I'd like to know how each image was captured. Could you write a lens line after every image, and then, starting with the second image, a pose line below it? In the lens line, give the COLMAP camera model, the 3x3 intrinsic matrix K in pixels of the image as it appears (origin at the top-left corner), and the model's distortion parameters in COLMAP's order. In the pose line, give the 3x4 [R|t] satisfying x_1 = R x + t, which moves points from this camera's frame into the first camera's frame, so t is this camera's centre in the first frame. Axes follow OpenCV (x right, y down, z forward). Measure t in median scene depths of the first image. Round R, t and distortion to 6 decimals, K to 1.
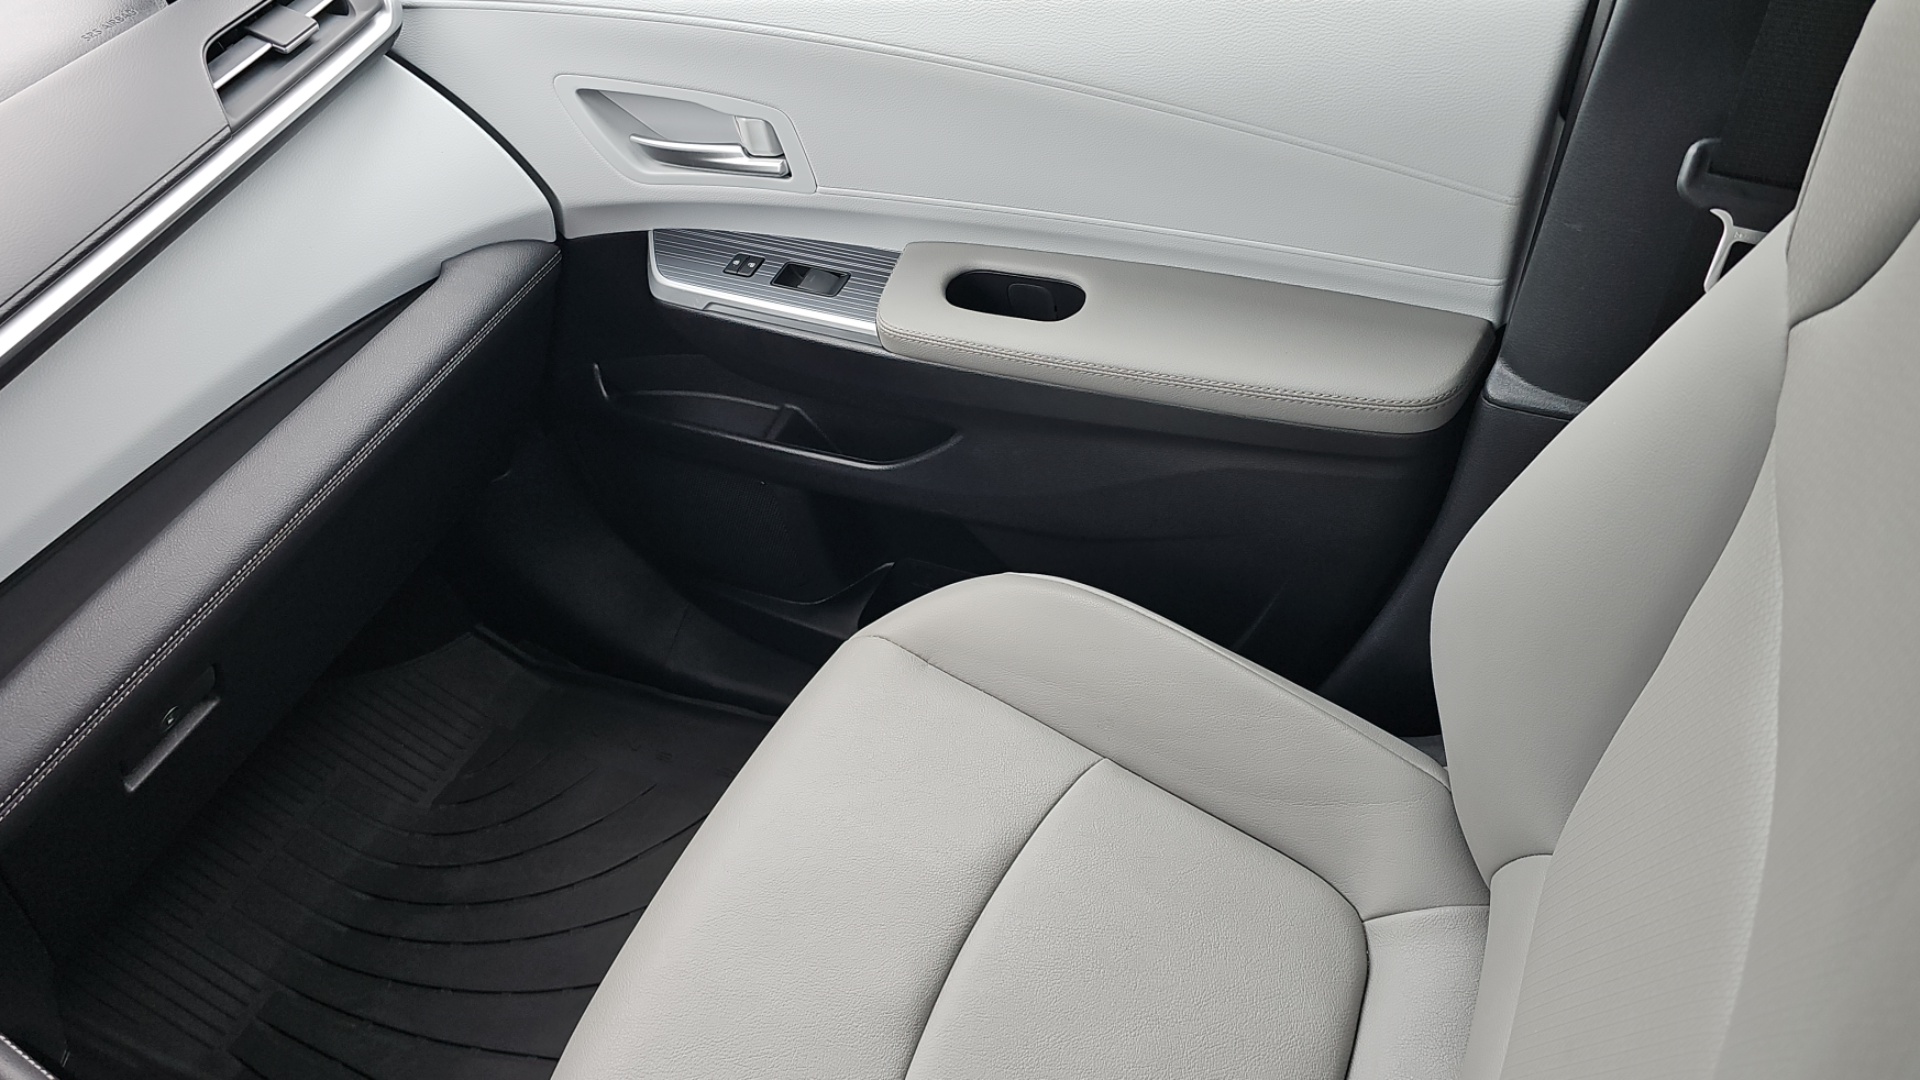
lens RADIAL K [[1382.3, 0, 965.9], [0, 1382.3, 543.9], [0, 0, 1]] dist [0.032580, -0.032771]
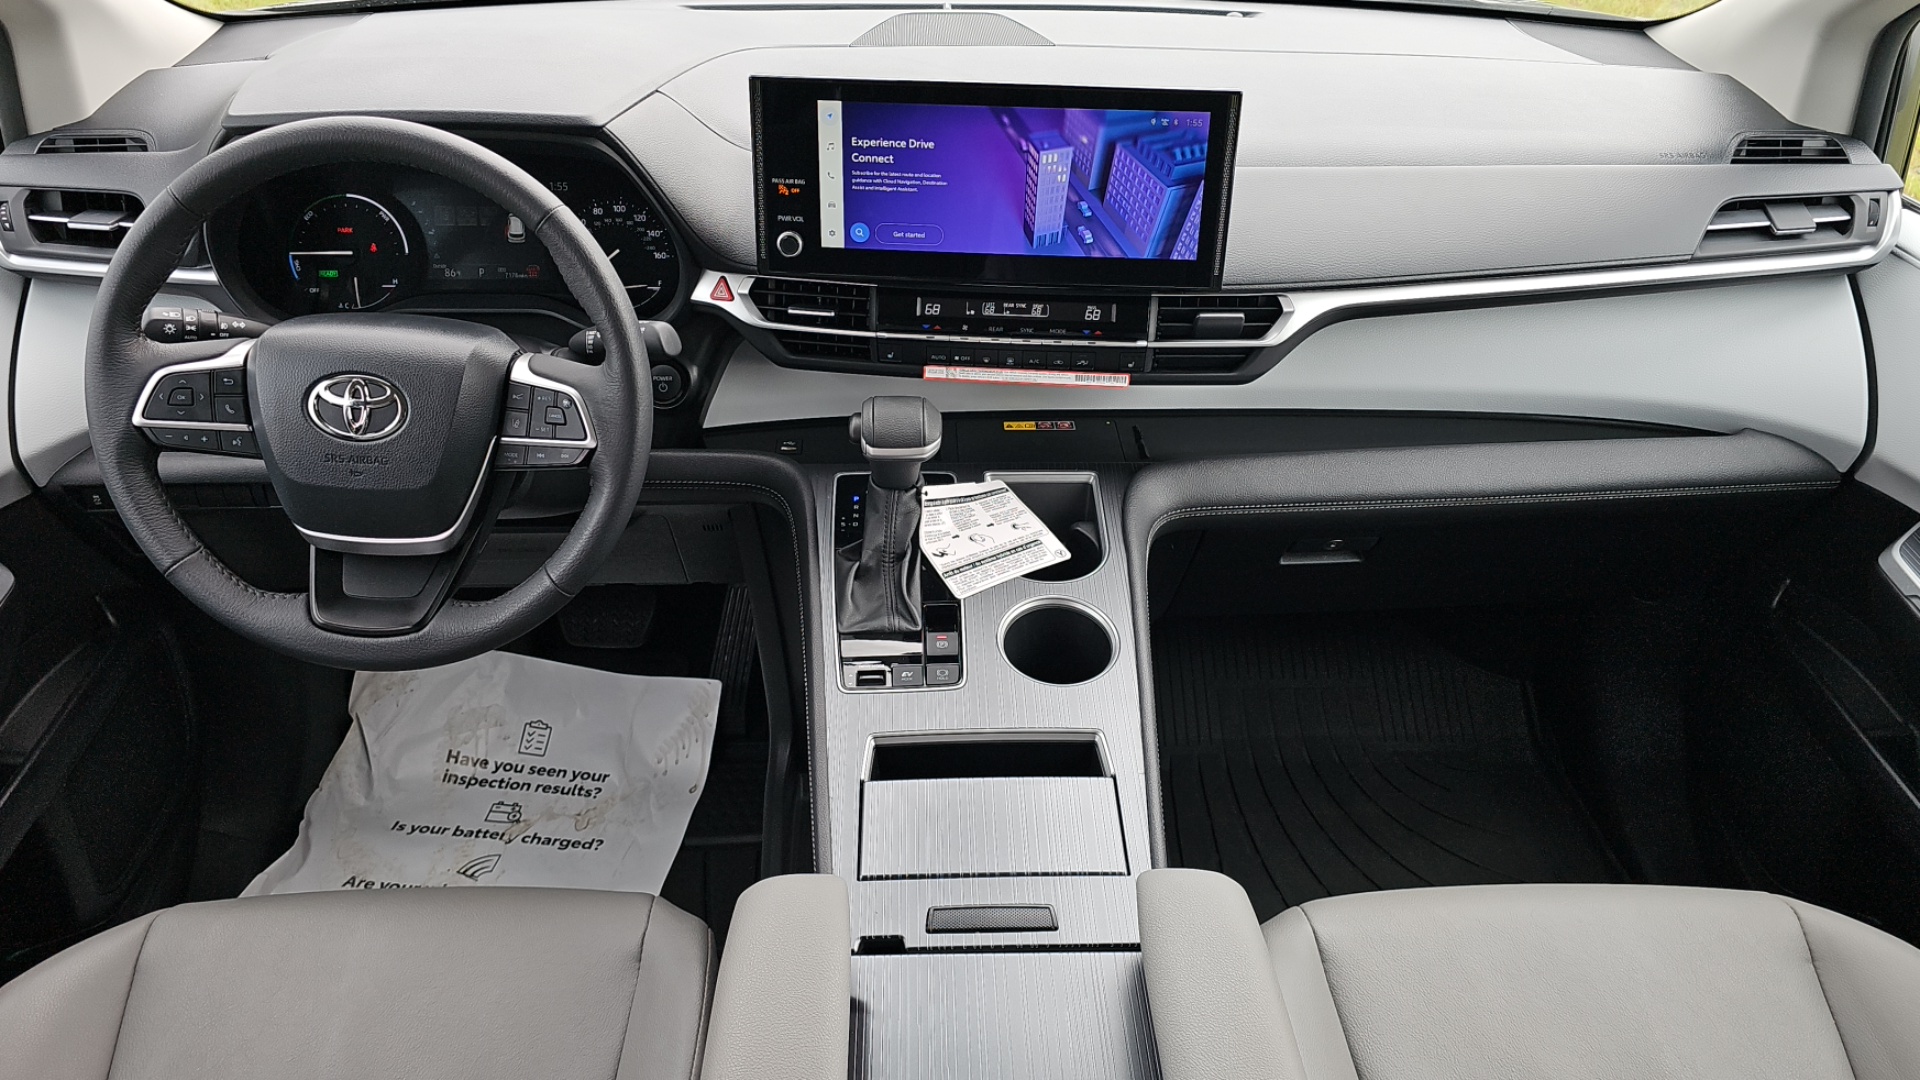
lens RADIAL K [[1382.3, 0, 968.1], [0, 1382.3, 547.5], [0, 0, 1]] dist [0.032580, -0.032771]
pose [[0.451175, 0.625205, -0.636836, 0.146321], [-0.675609, 0.705521, 0.213991, 0.064629], [0.583090, 0.333705, 0.740707, -0.239435]]
